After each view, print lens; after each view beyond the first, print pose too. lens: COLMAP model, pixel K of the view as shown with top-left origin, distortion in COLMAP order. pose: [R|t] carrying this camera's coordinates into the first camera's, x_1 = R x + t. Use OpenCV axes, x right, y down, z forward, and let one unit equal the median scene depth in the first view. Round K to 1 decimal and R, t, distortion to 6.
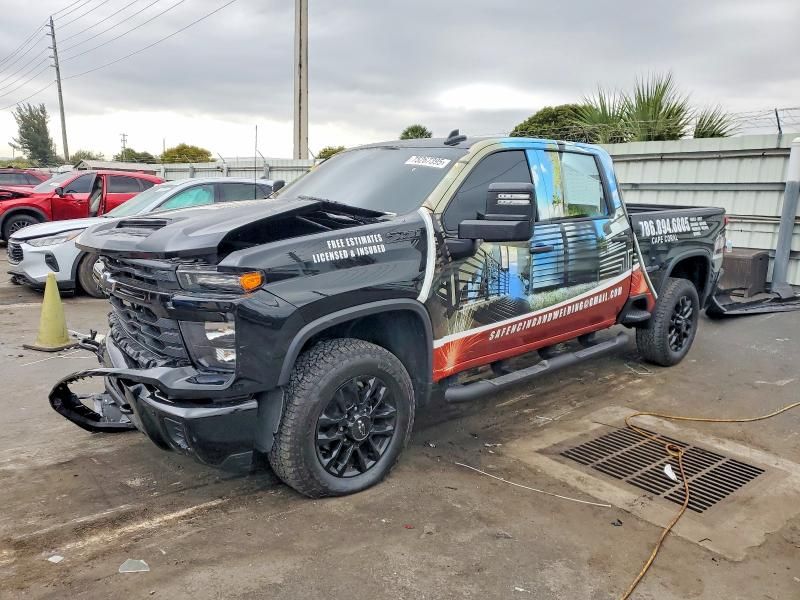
lens RADIAL K [[594.2, 0, 400.0], [0, 594.2, 300.0], [0, 0, 1]] dist [0.007298, -0.002928]
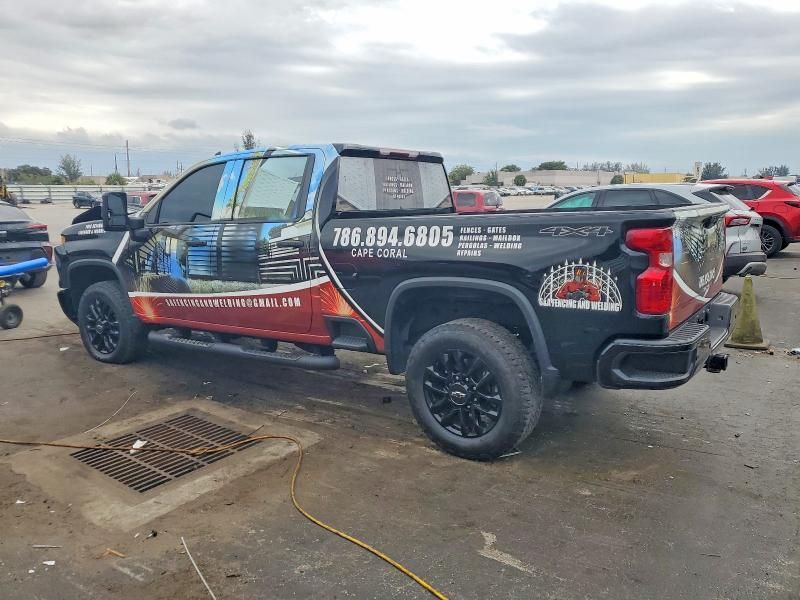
lens RADIAL K [[599.4, 0, 400.0], [0, 599.4, 300.0], [0, 0, 1]] dist [-0.008996, -0.001530]
pose [[0.260182, 0.143928, -0.954772, 1.498883], [-0.158233, 0.981815, 0.104885, -0.162387], [0.952506, 0.123787, 0.278225, 1.044228]]
